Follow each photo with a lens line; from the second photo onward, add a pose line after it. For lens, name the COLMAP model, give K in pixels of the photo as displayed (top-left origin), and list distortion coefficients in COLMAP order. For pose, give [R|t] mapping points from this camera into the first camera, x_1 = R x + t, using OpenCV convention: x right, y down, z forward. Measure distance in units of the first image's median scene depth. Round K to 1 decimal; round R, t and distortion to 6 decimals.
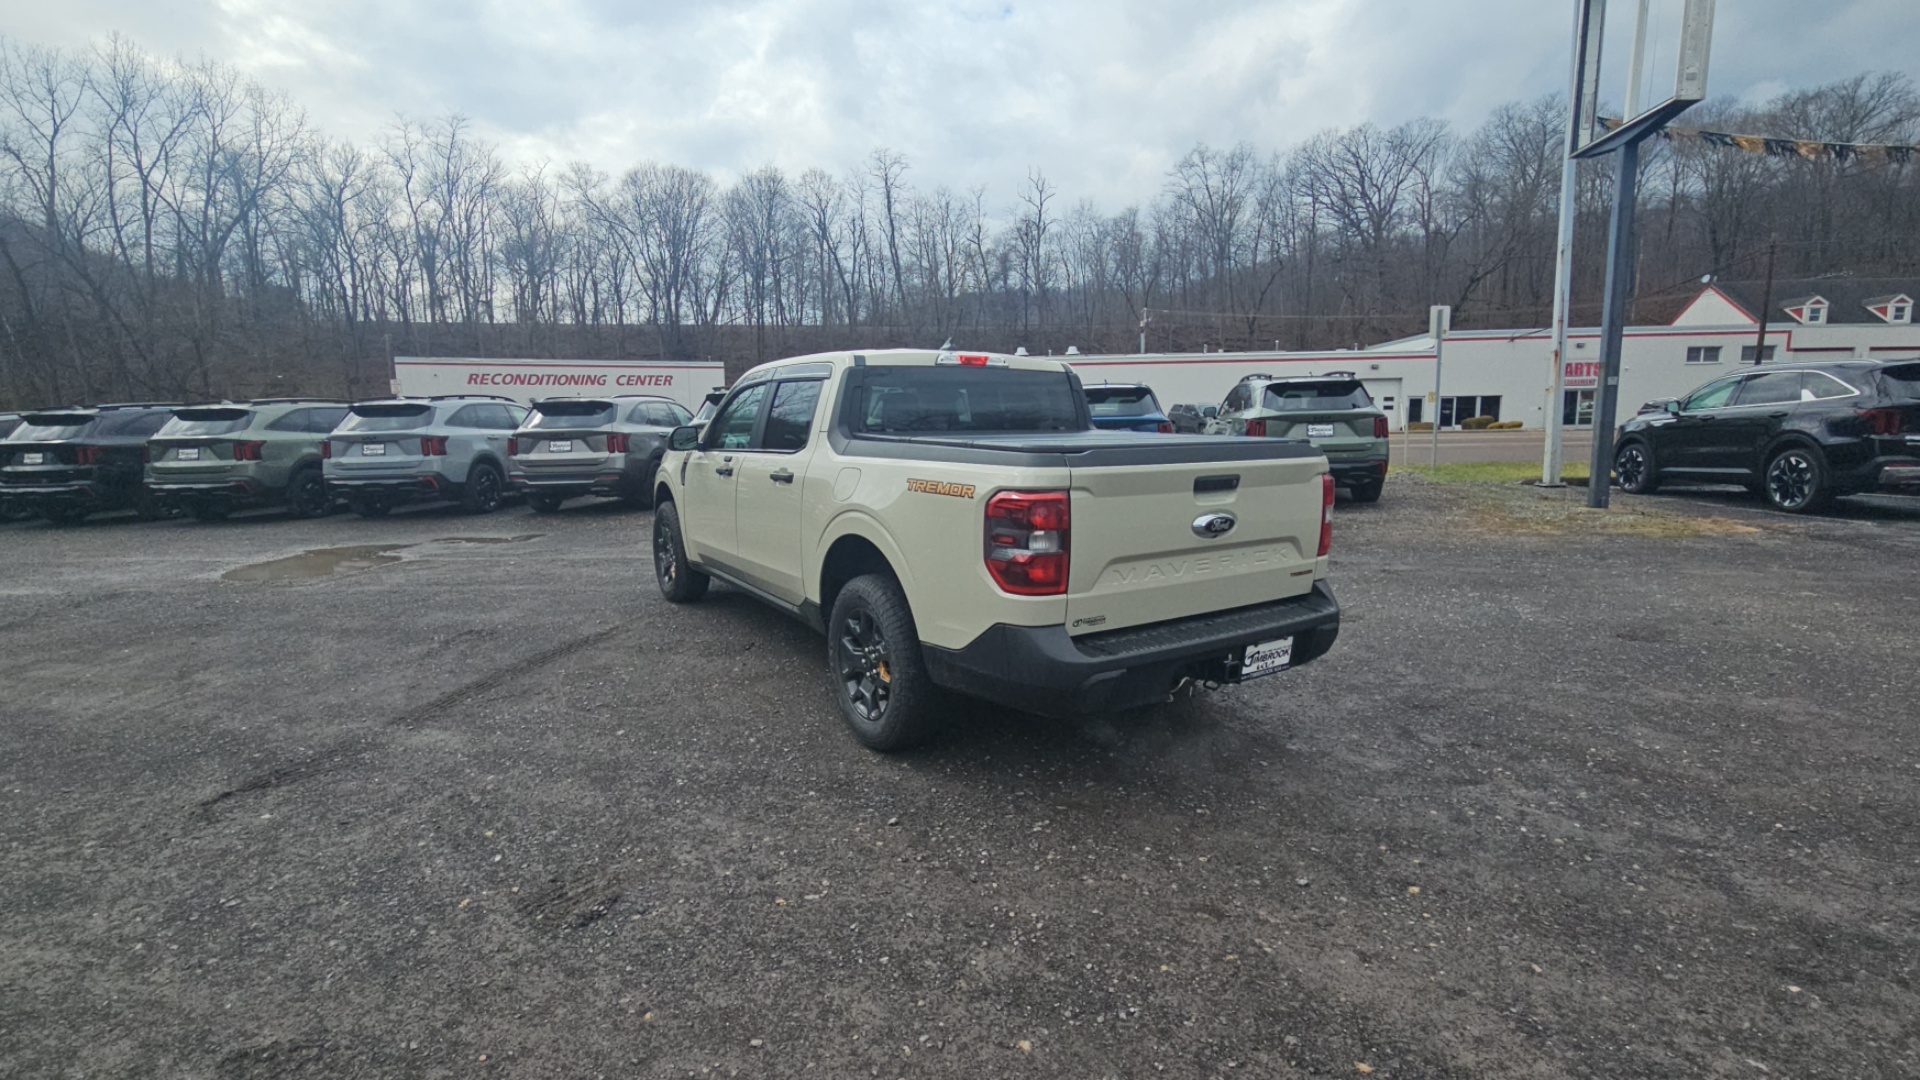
lens RADIAL K [[858.7, 0, 957.6], [0, 858.7, 532.2], [0, 0, 1]] dist [0.013242, -0.008148]
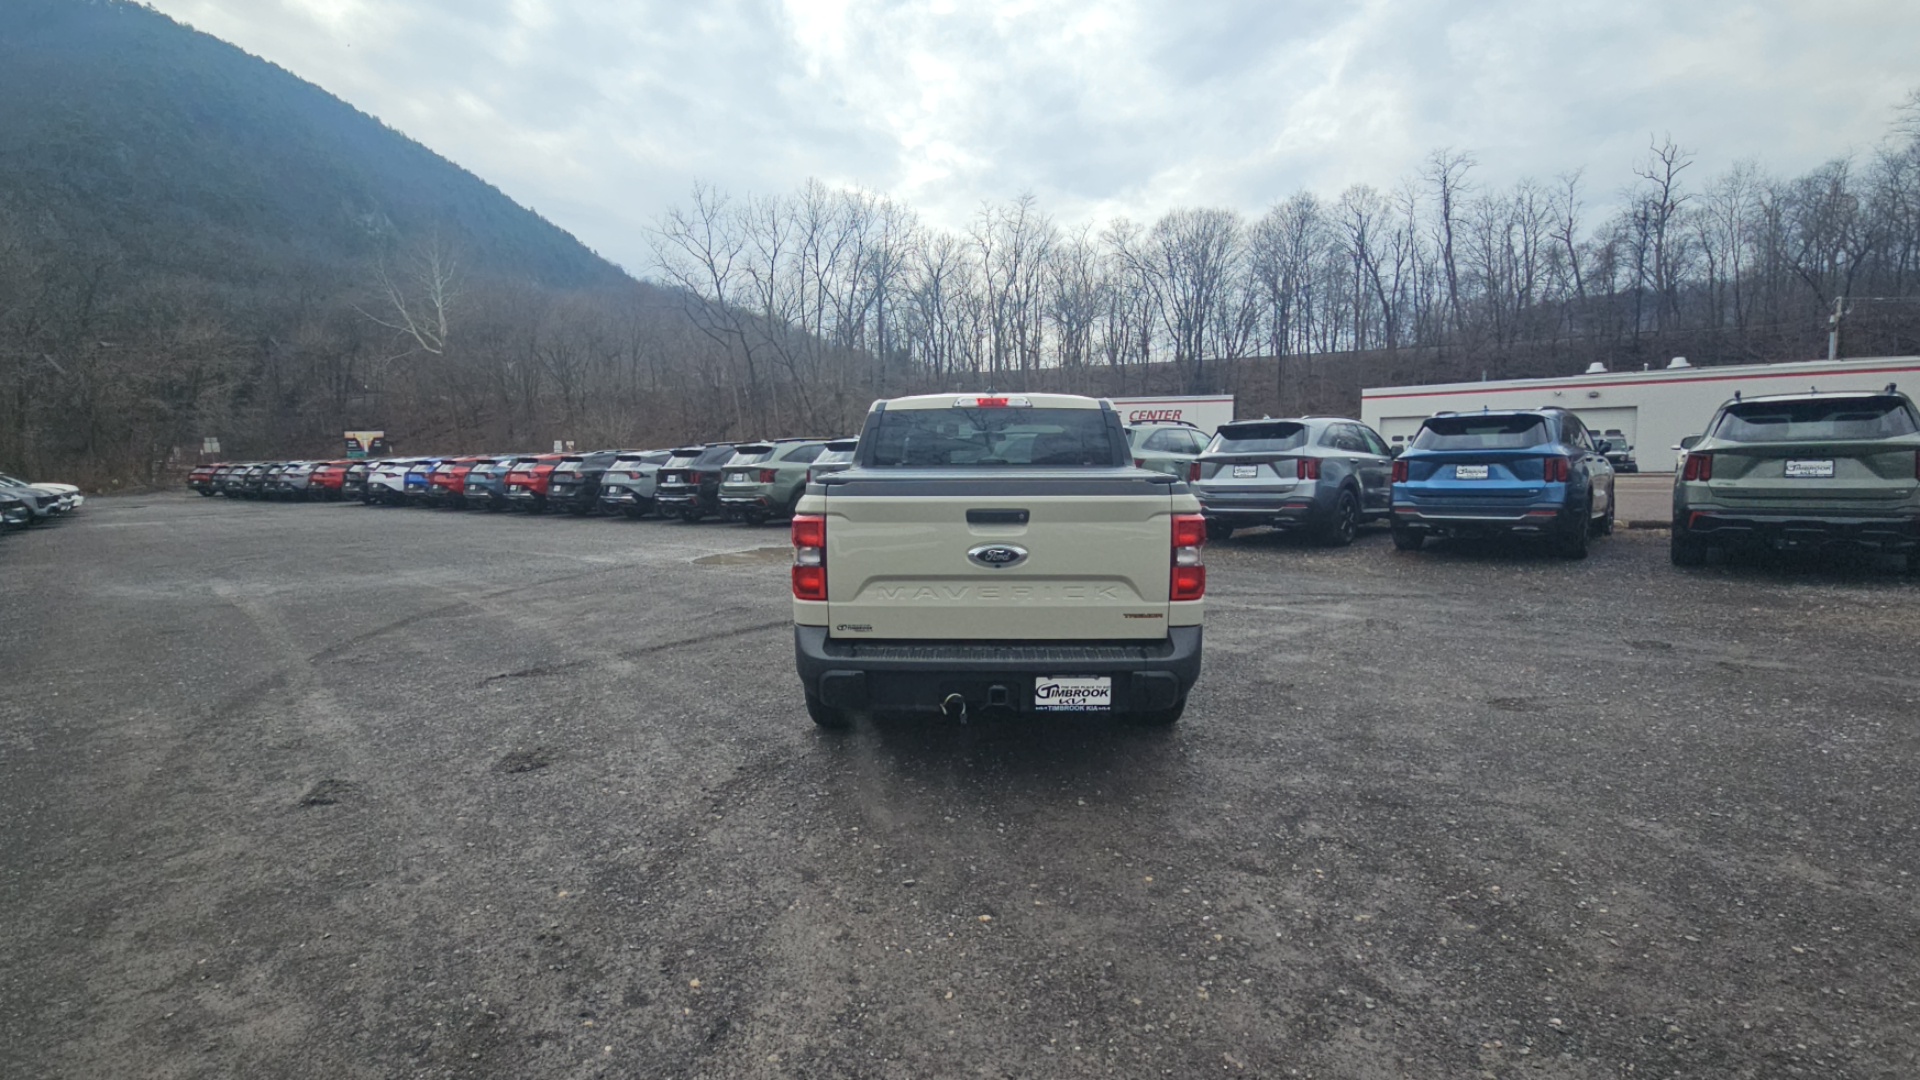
lens RADIAL K [[858.7, 0, 957.6], [0, 858.7, 532.2], [0, 0, 1]] dist [0.013242, -0.008148]
pose [[0.823695, 0.051931, -0.564650, 0.041102], [-0.072909, 0.997231, -0.014642, -0.000871], [0.562327, 0.053229, 0.825200, 0.004596]]
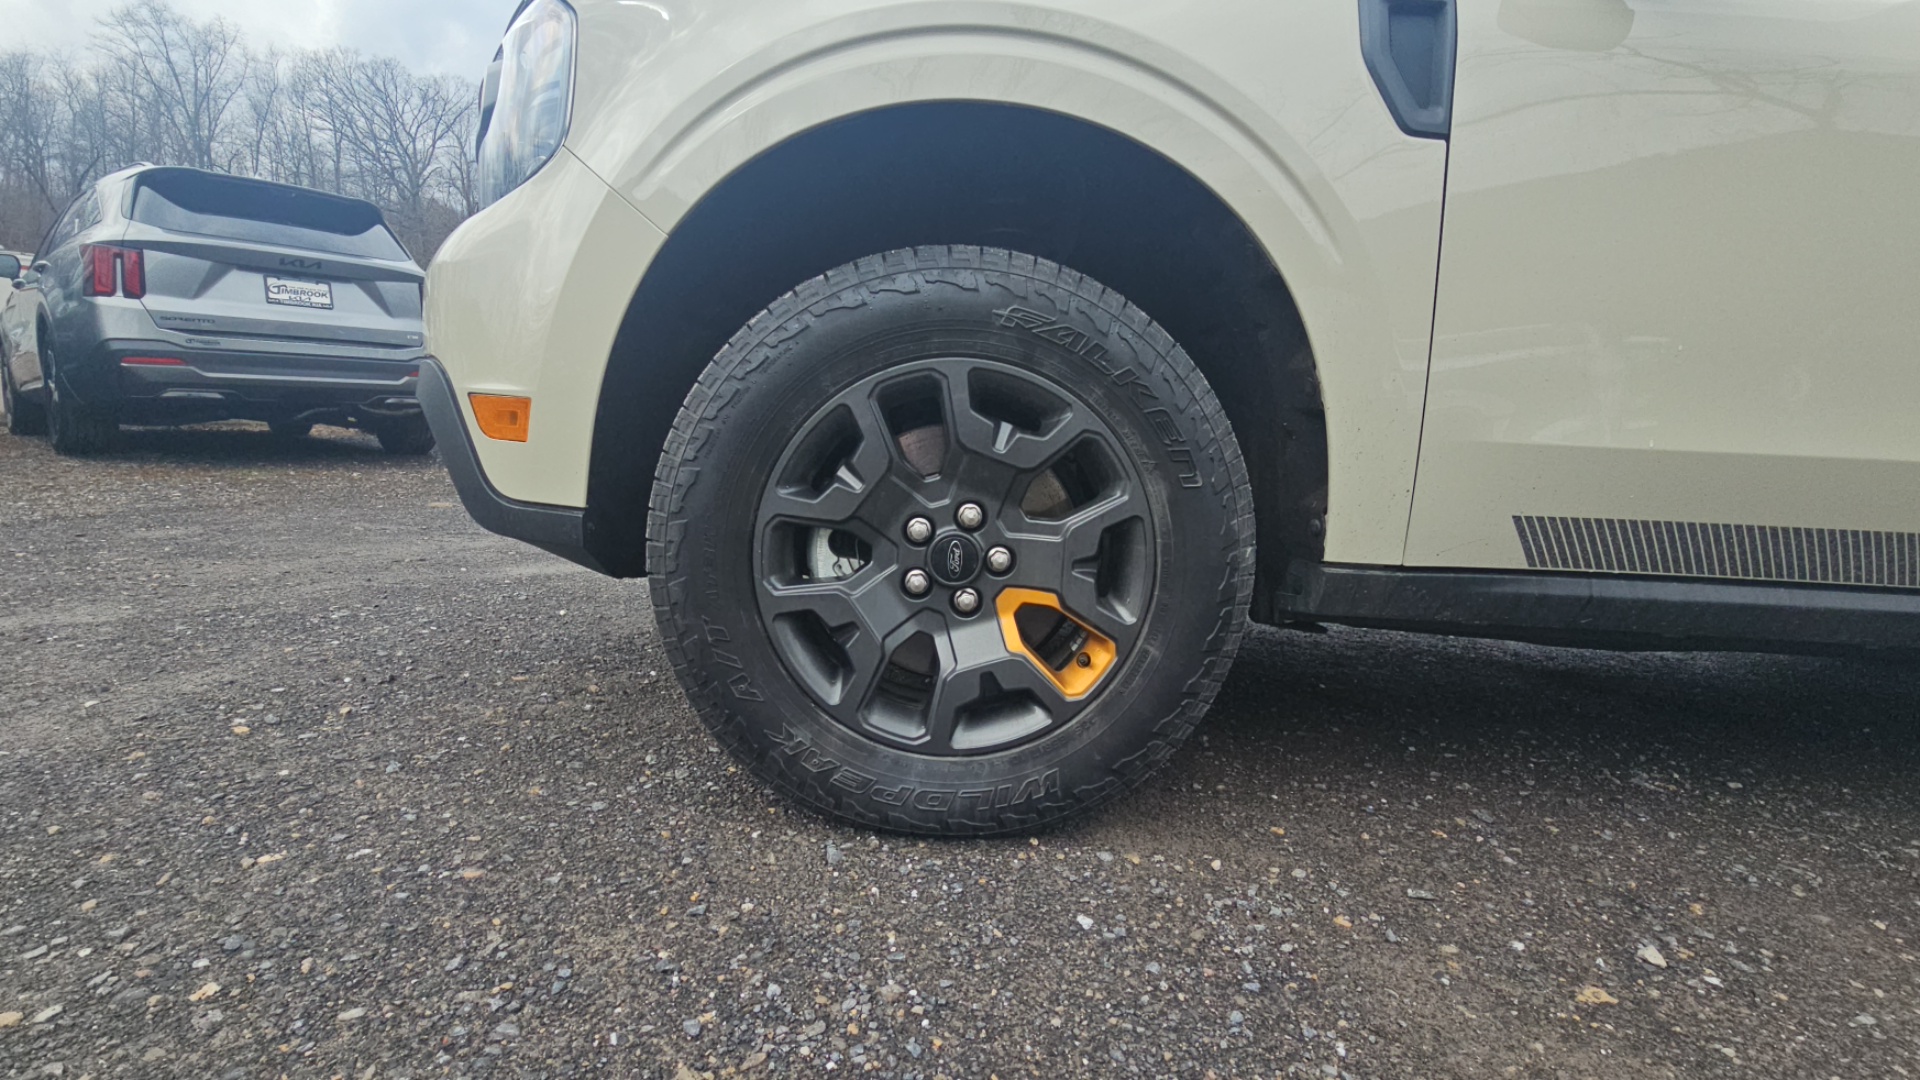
lens RADIAL K [[858.7, 0, 957.6], [0, 858.7, 532.2], [0, 0, 1]] dist [0.013242, -0.008148]
pose [[0.511572, -0.070592, 0.856336, -0.045078], [0.053771, 0.997296, 0.050089, 0.001009], [-0.857557, 0.020422, 0.513984, 0.086569]]
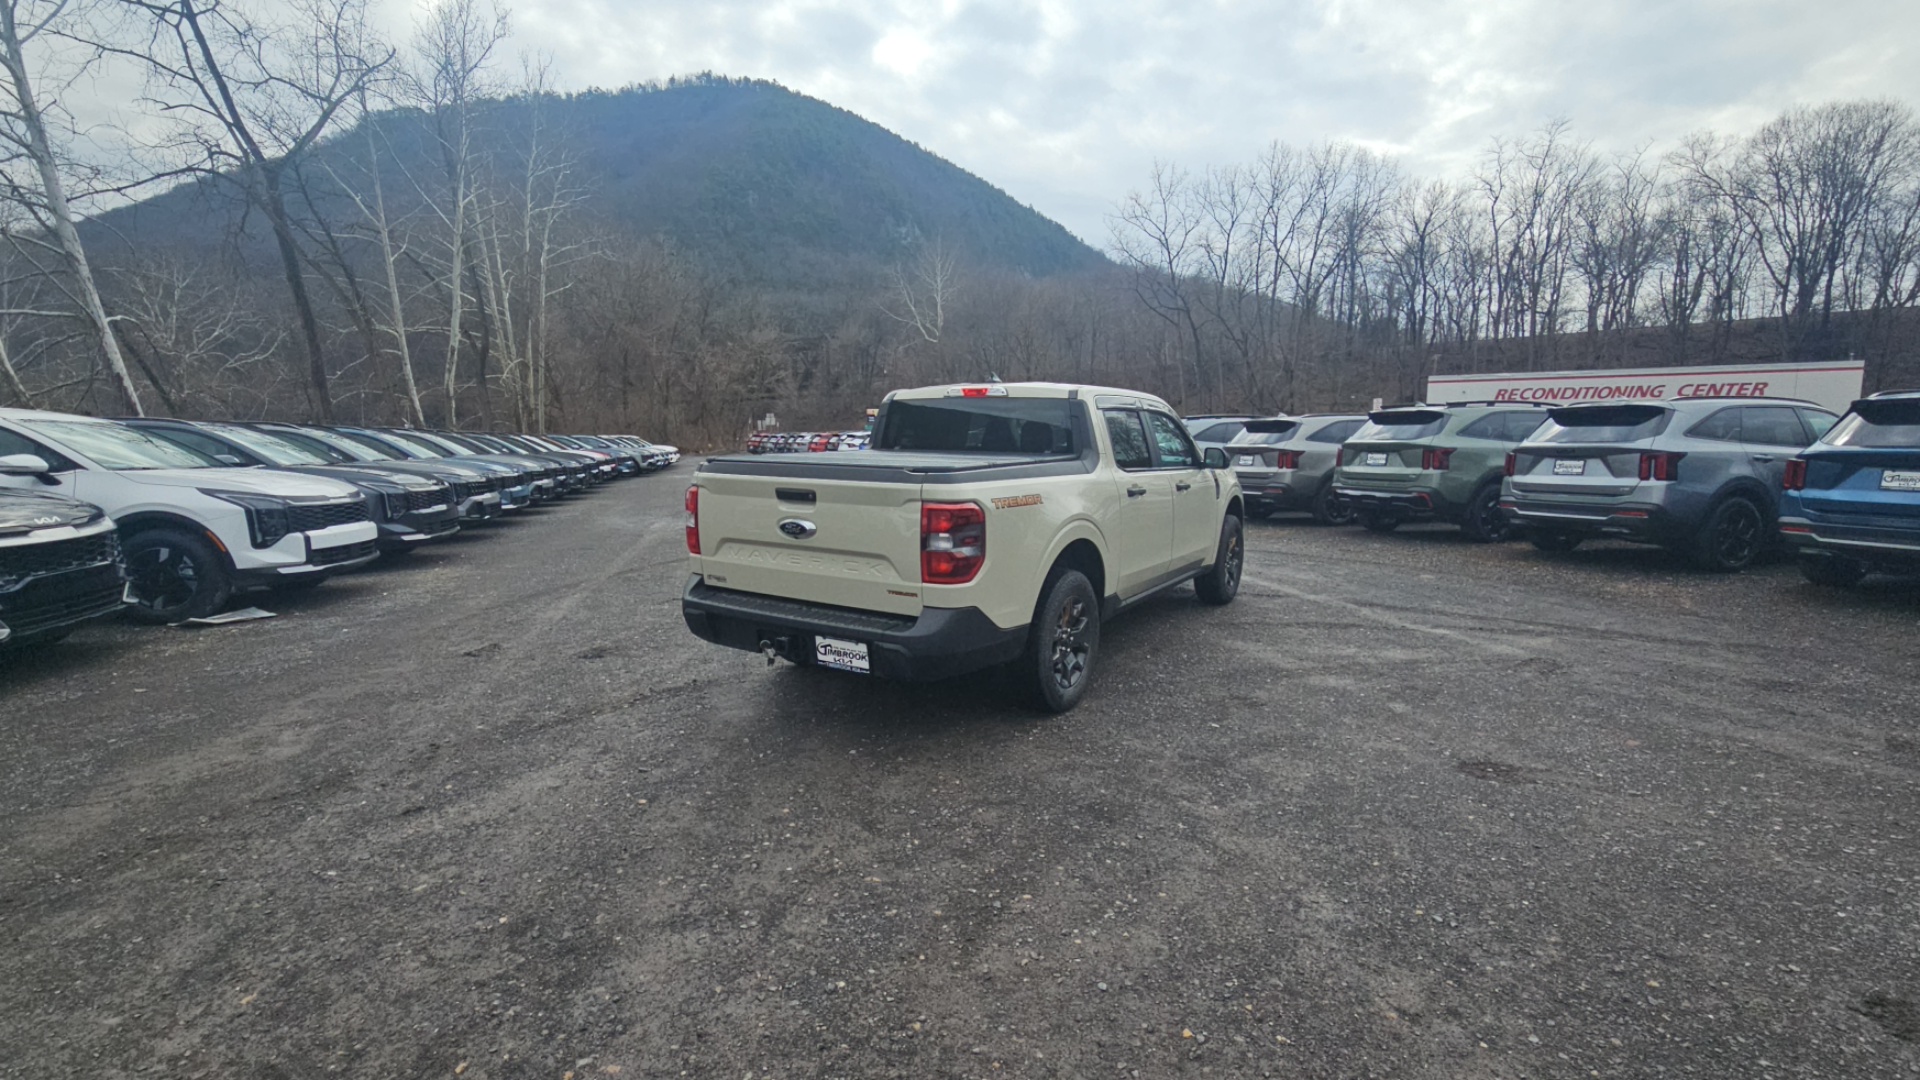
lens RADIAL K [[858.7, 0, 957.6], [0, 858.7, 532.2], [0, 0, 1]] dist [0.013242, -0.008148]
pose [[0.425840, 0.116322, -0.897290, 0.072897], [-0.132069, 0.989071, 0.065542, -0.005559], [0.895108, 0.090594, 0.436548, 0.031967]]
